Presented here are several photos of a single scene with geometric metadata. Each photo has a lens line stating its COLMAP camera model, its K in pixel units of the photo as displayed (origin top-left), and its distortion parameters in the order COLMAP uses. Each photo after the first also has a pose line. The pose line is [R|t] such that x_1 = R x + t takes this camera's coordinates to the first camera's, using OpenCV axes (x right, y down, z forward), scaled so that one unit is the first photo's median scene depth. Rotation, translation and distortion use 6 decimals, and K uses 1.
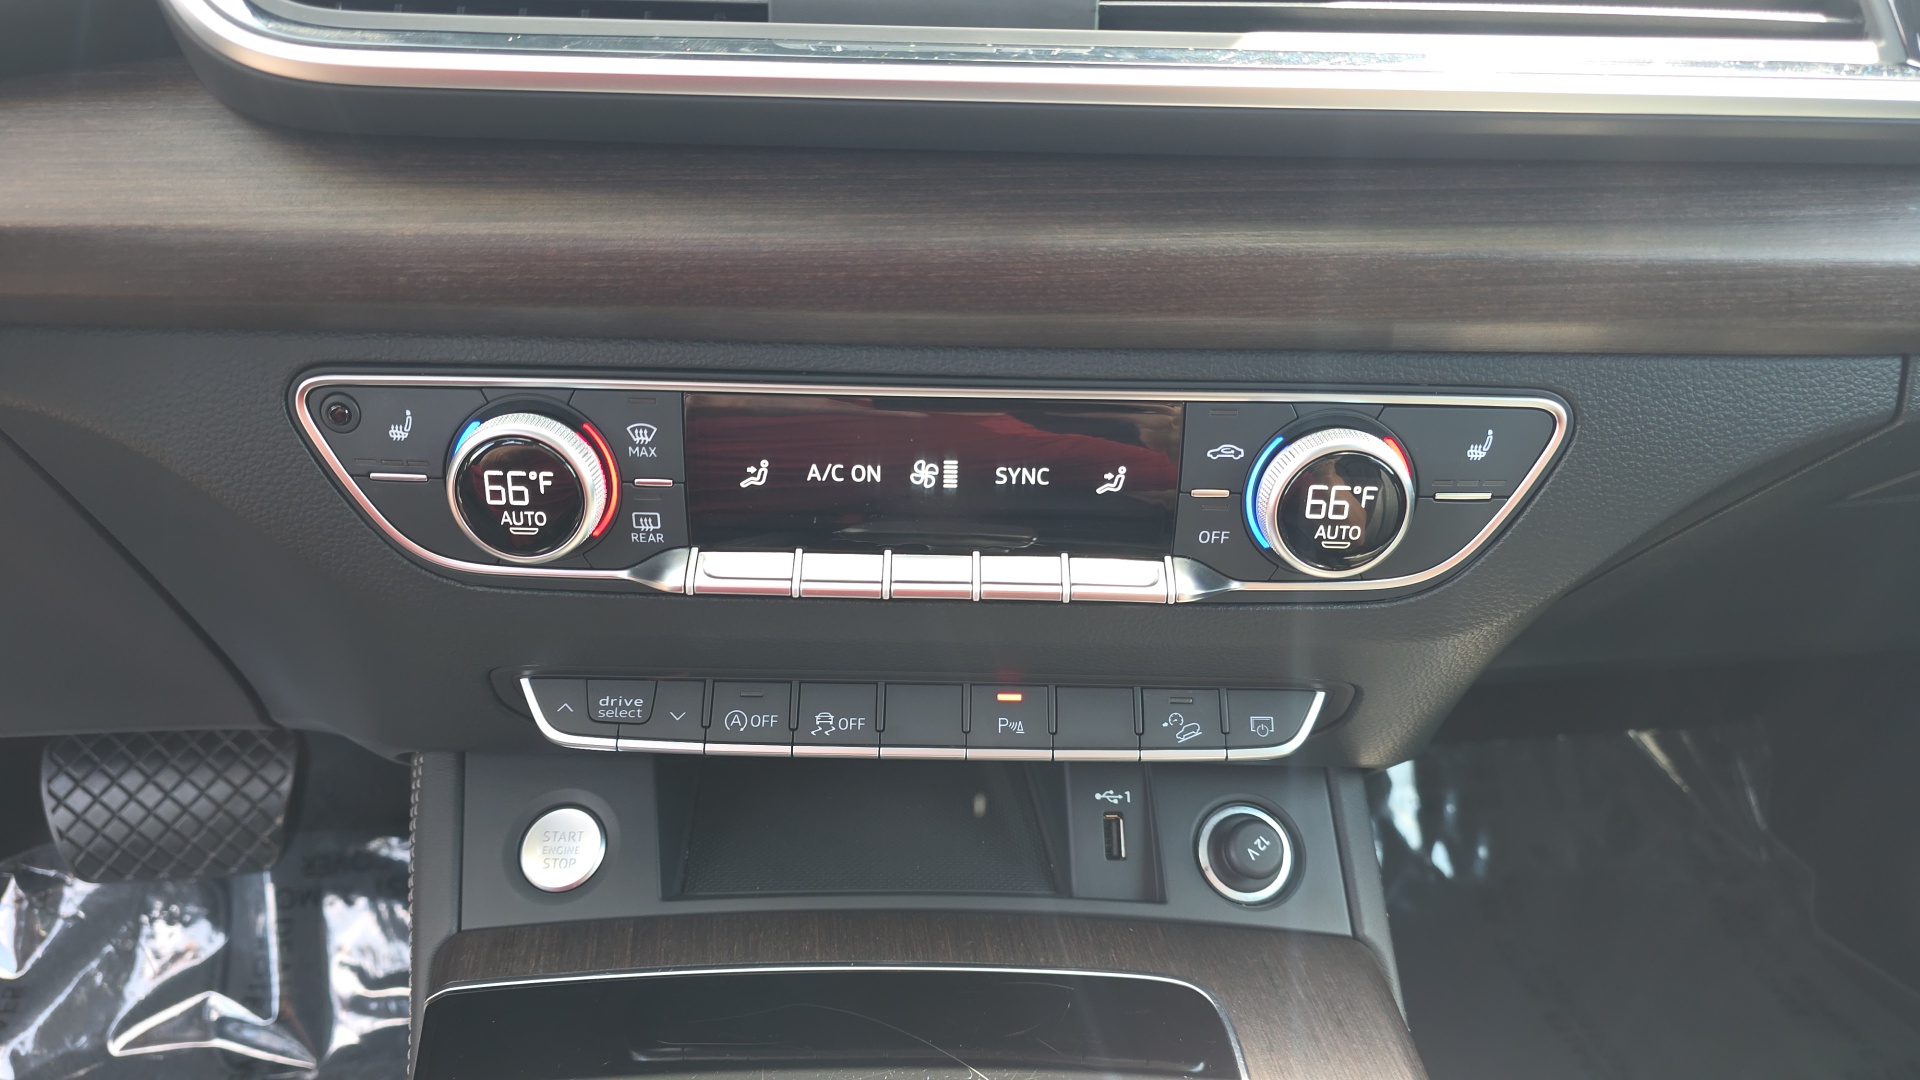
lens RADIAL K [[1295.0, 0, 957.4], [0, 1295.0, 562.1], [0, 0, 1]] dist [0.051508, -0.069392]
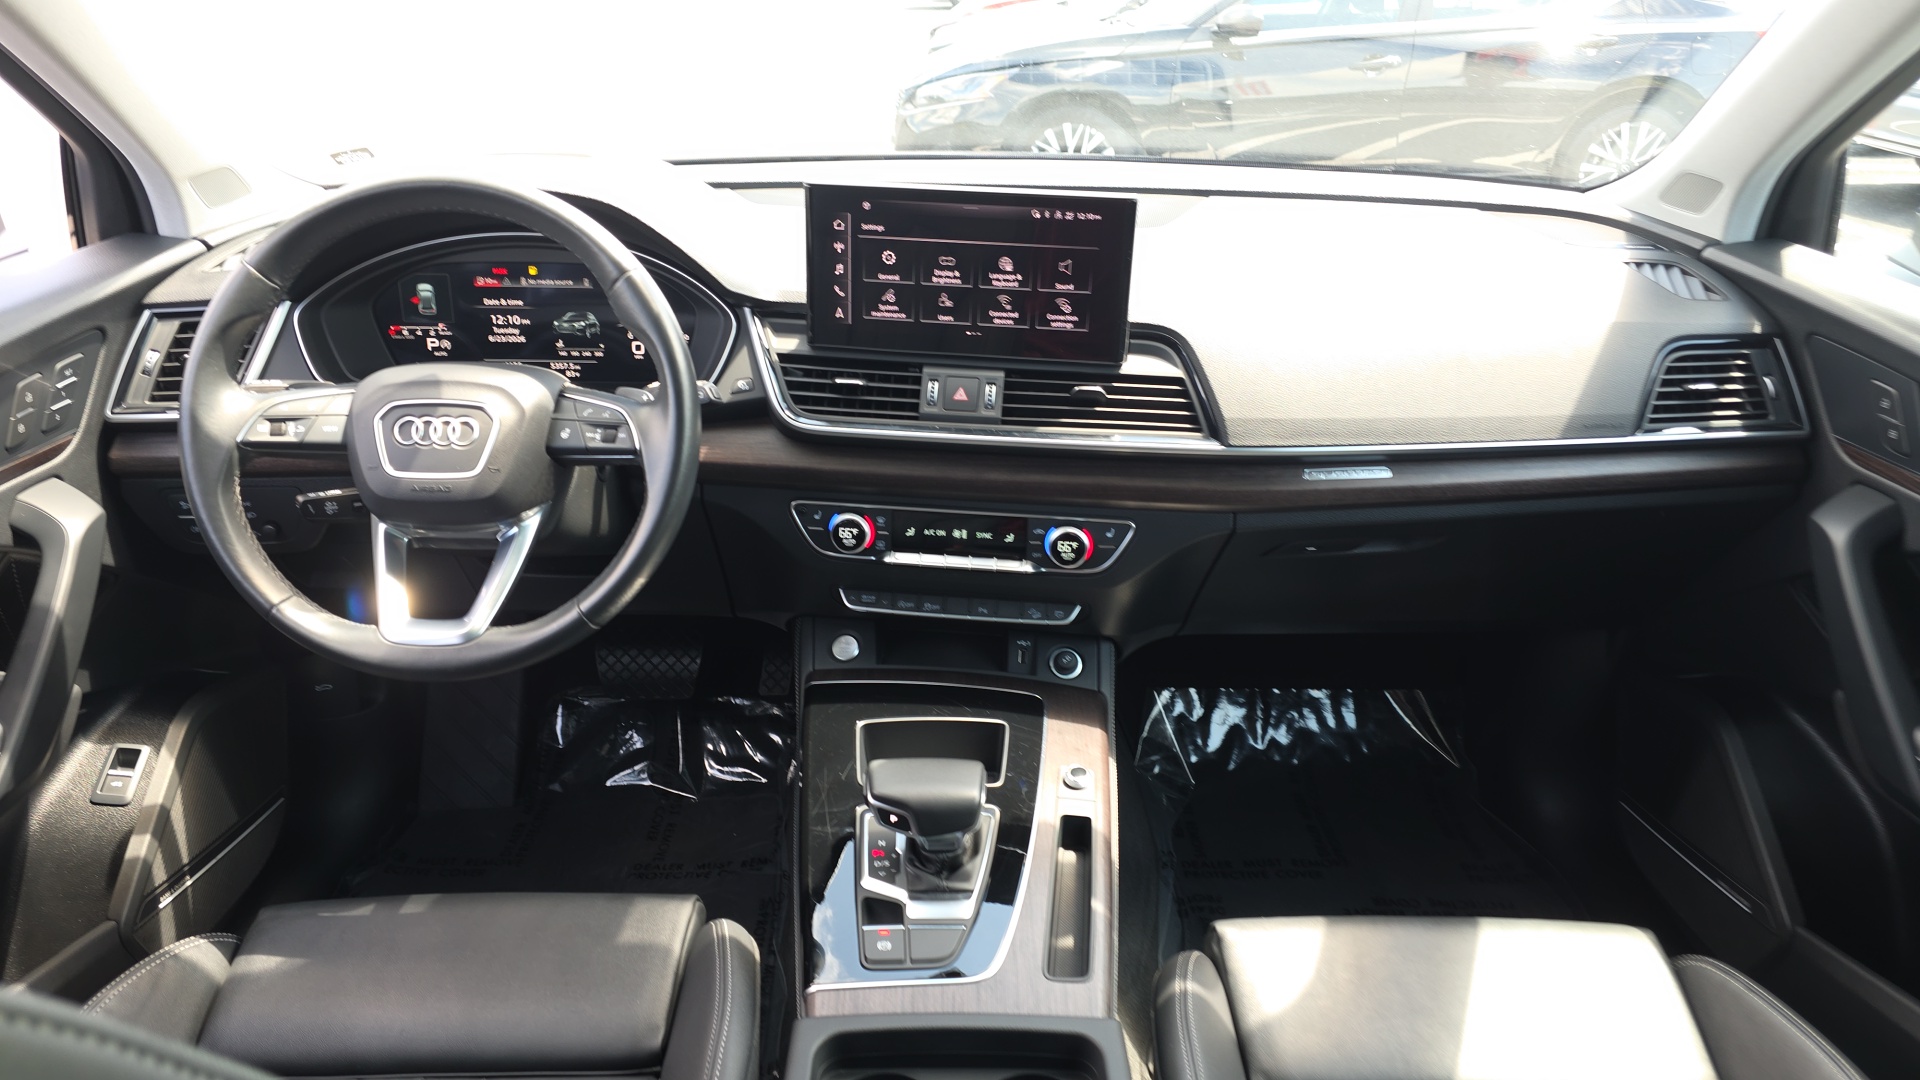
lens RADIAL K [[1300.8, 0, 952.2], [0, 1300.8, 532.5], [0, 0, 1]] dist [0.092166, -0.131320]
pose [[0.989294, 0.042577, -0.139589, 0.459385], [-0.050320, 0.997357, -0.052414, 0.115903], [0.136989, 0.058877, 0.988821, -2.529818]]
